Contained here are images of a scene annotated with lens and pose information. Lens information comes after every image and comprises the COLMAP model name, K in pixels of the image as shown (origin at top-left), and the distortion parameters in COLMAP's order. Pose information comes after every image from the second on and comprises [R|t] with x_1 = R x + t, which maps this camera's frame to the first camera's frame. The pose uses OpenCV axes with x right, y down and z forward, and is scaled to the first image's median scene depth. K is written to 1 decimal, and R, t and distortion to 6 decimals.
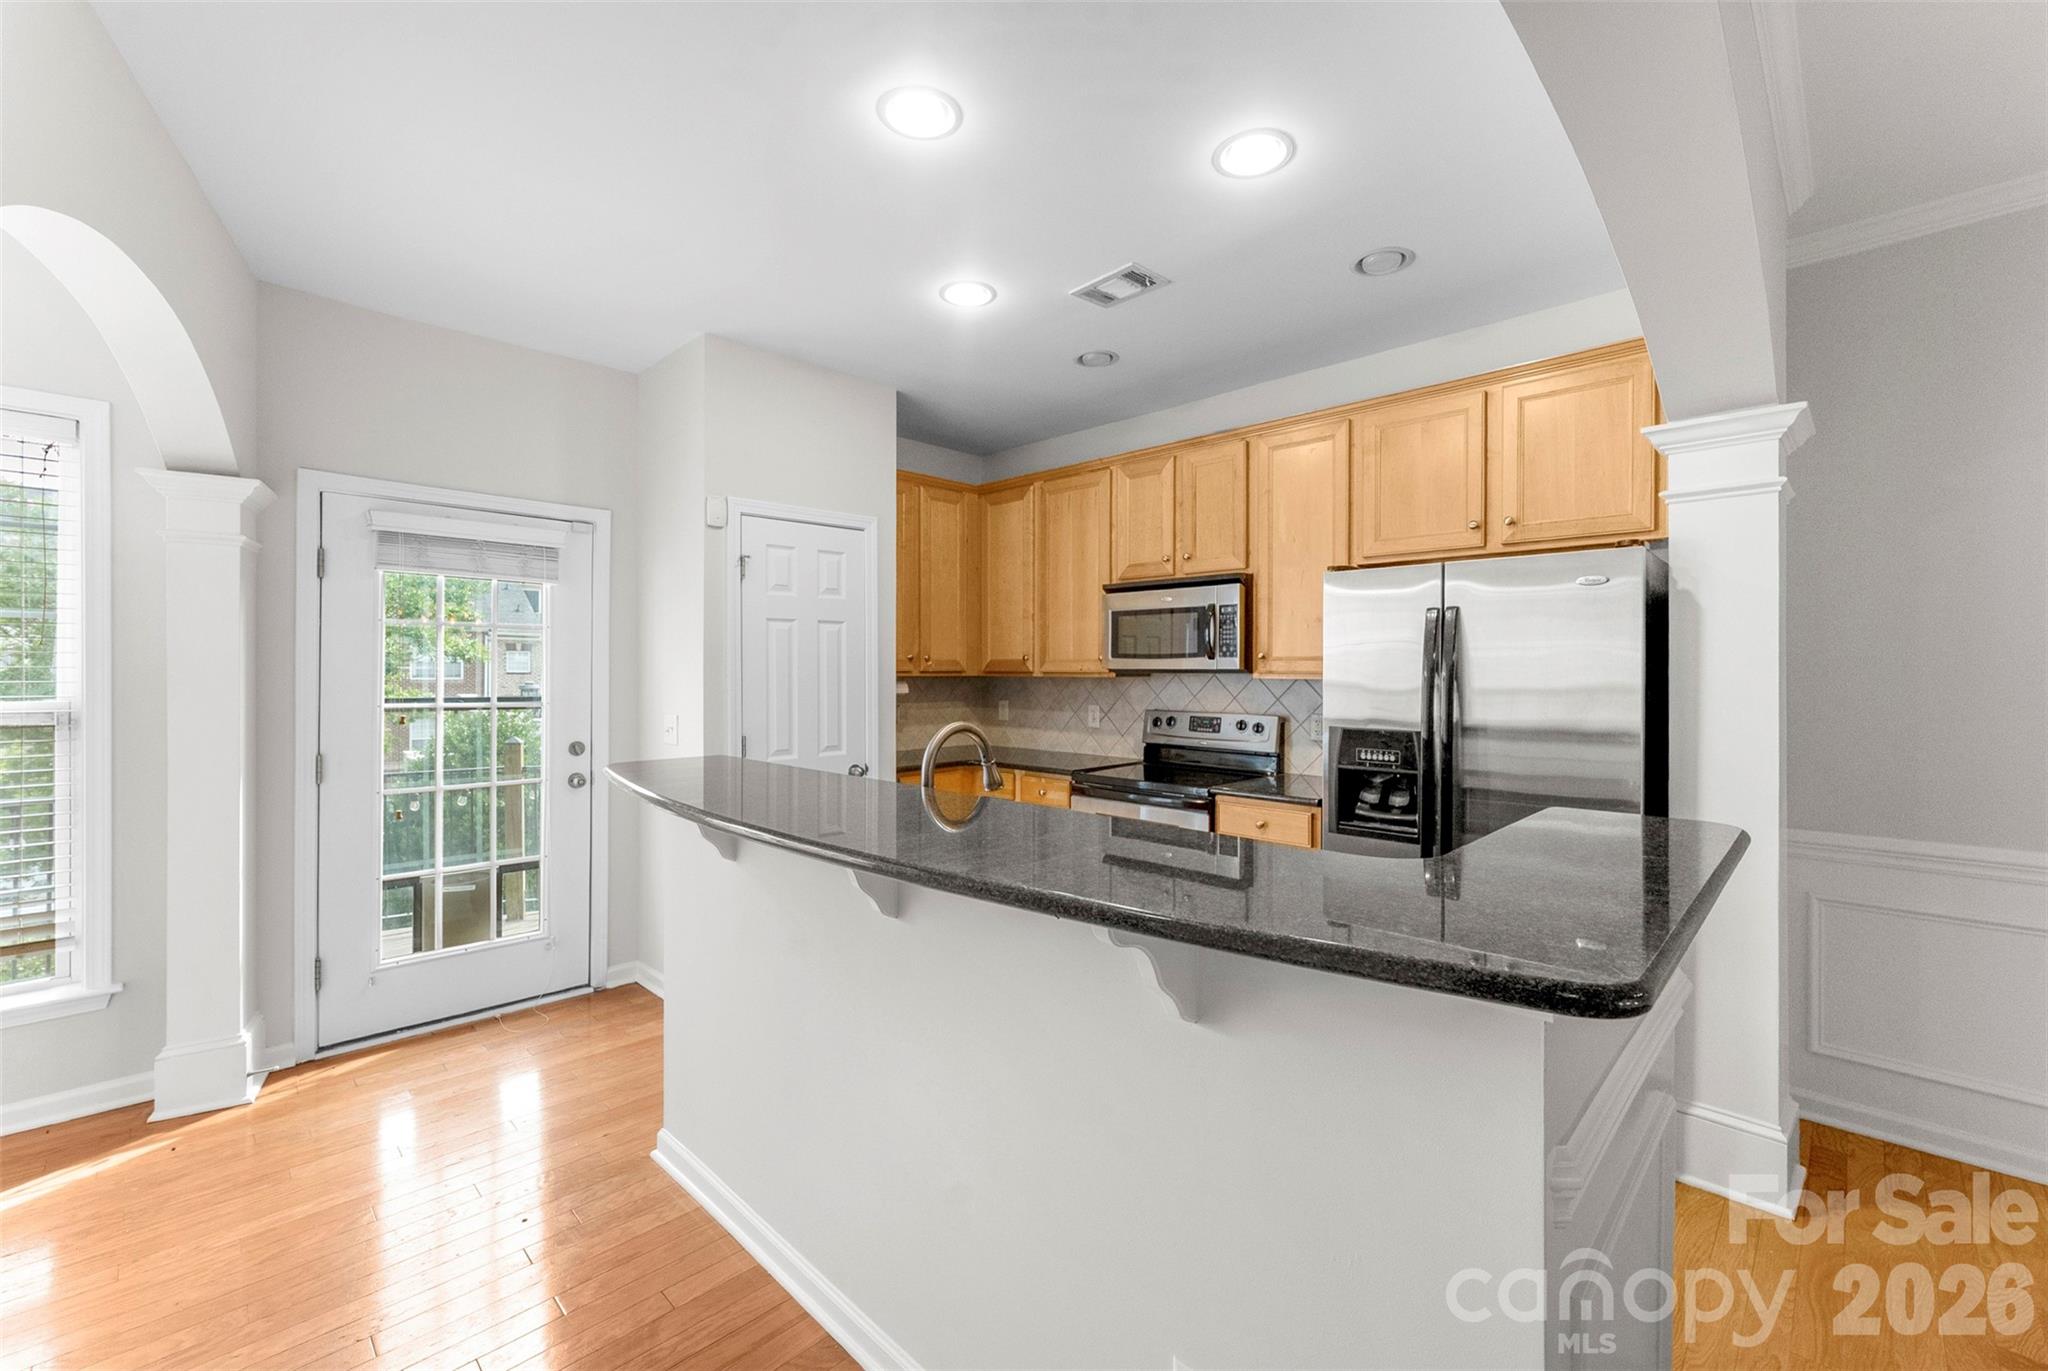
lens RADIAL K [[833.9, 0, 1028.3], [0, 833.9, 676.4], [0, 0, 1]] dist [-0.001509, -0.000119]
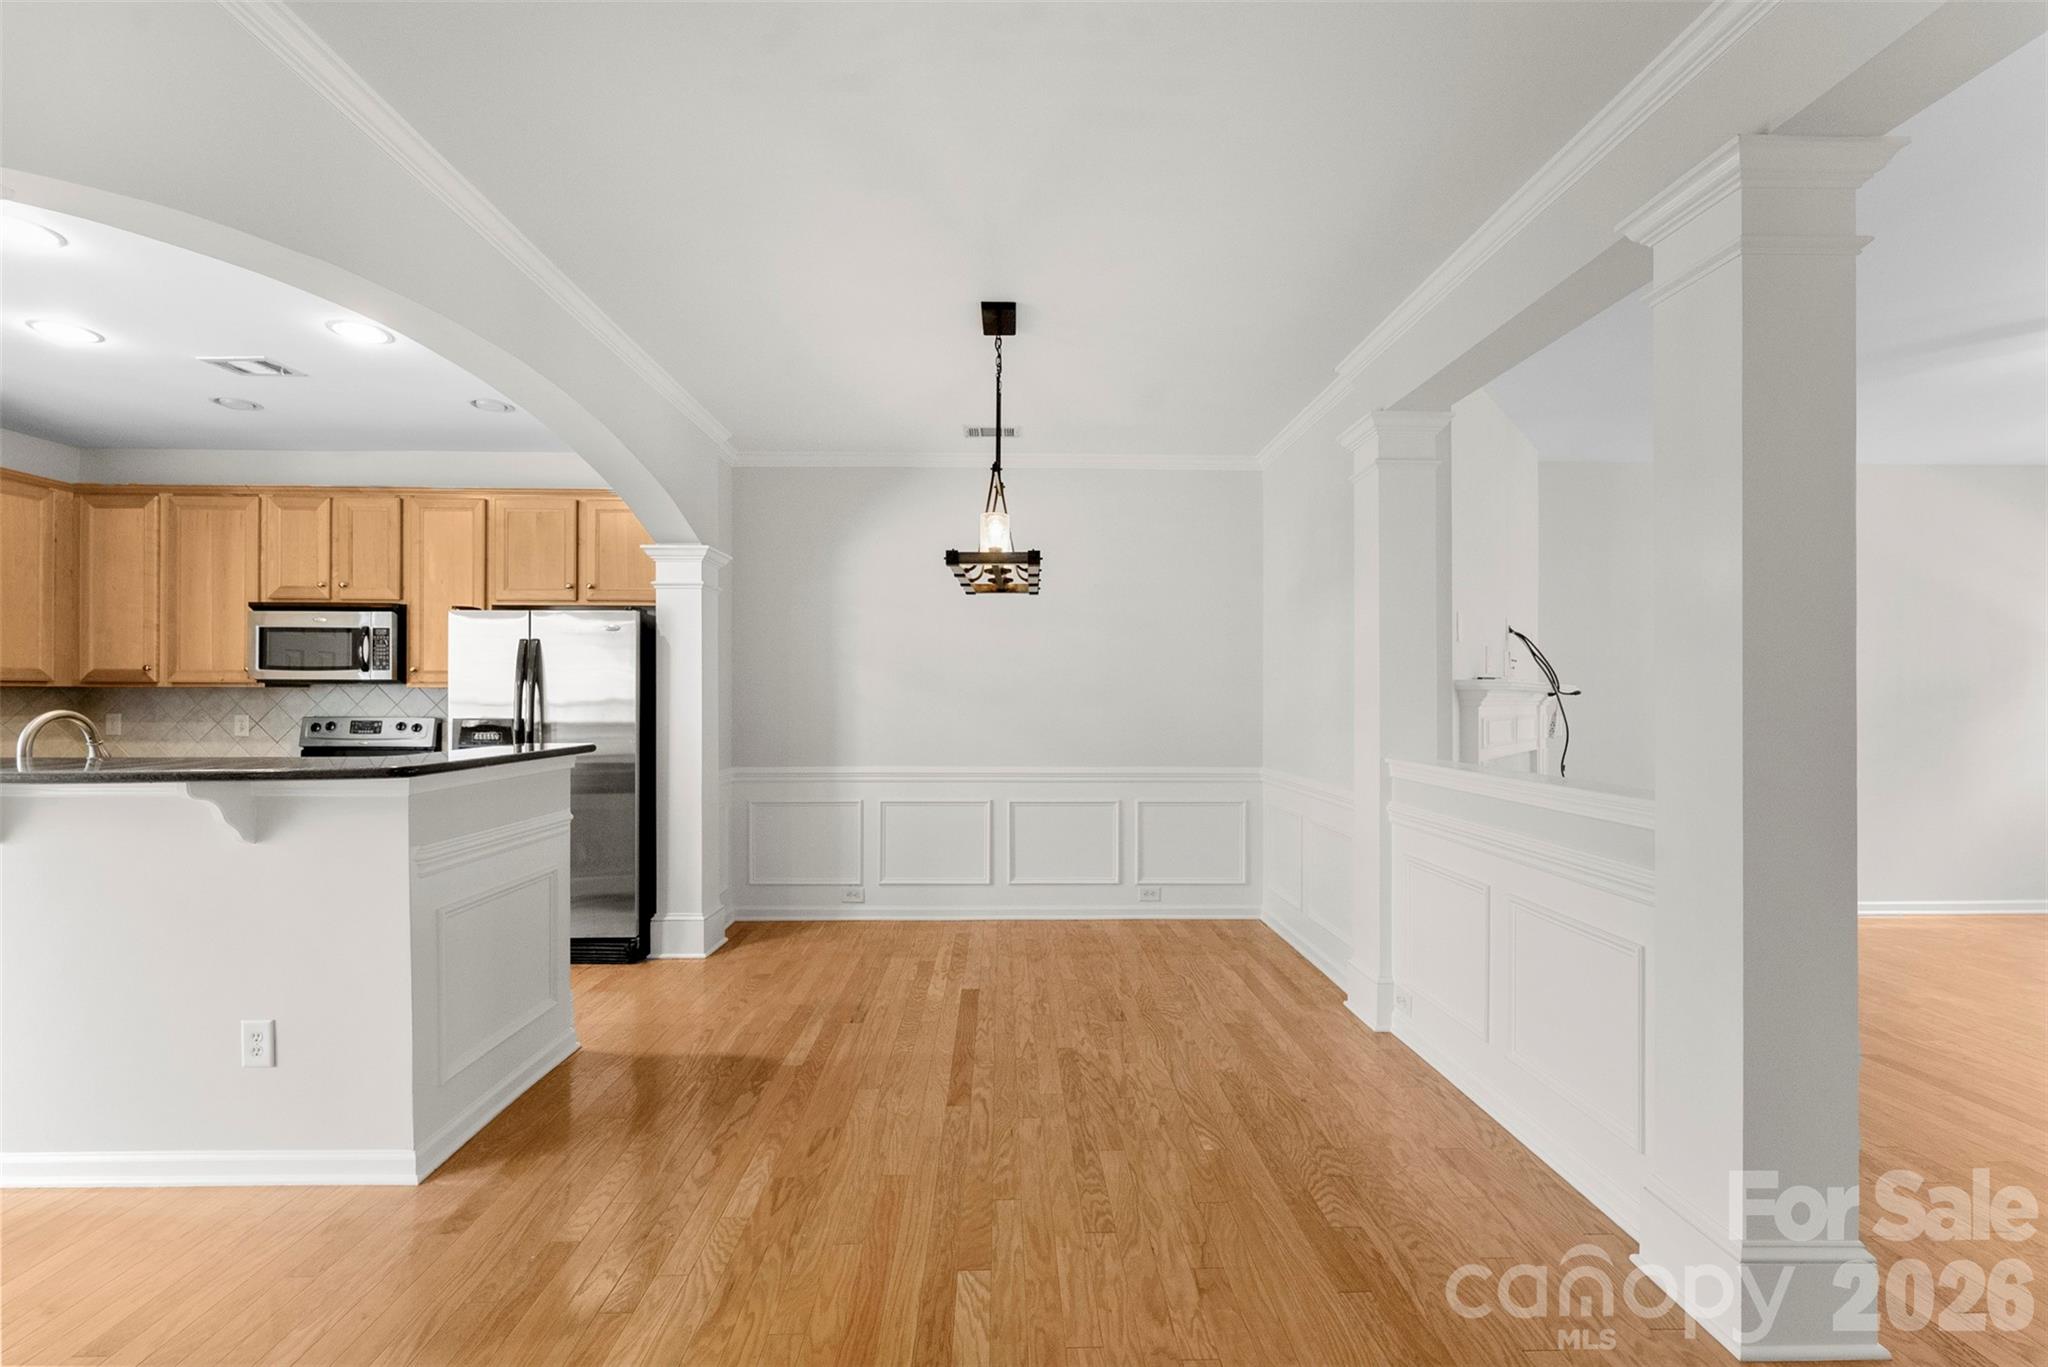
lens RADIAL K [[826.5, 0, 1022.3], [0, 826.5, 694.8], [0, 0, 1]] dist [-0.000464, 0.000022]
pose [[0.695272, 0.001618, 0.718745, 0.017435], [0.005258, 0.999959, -0.007337, 0.026606], [-0.718728, 0.008881, 0.695235, -0.512424]]
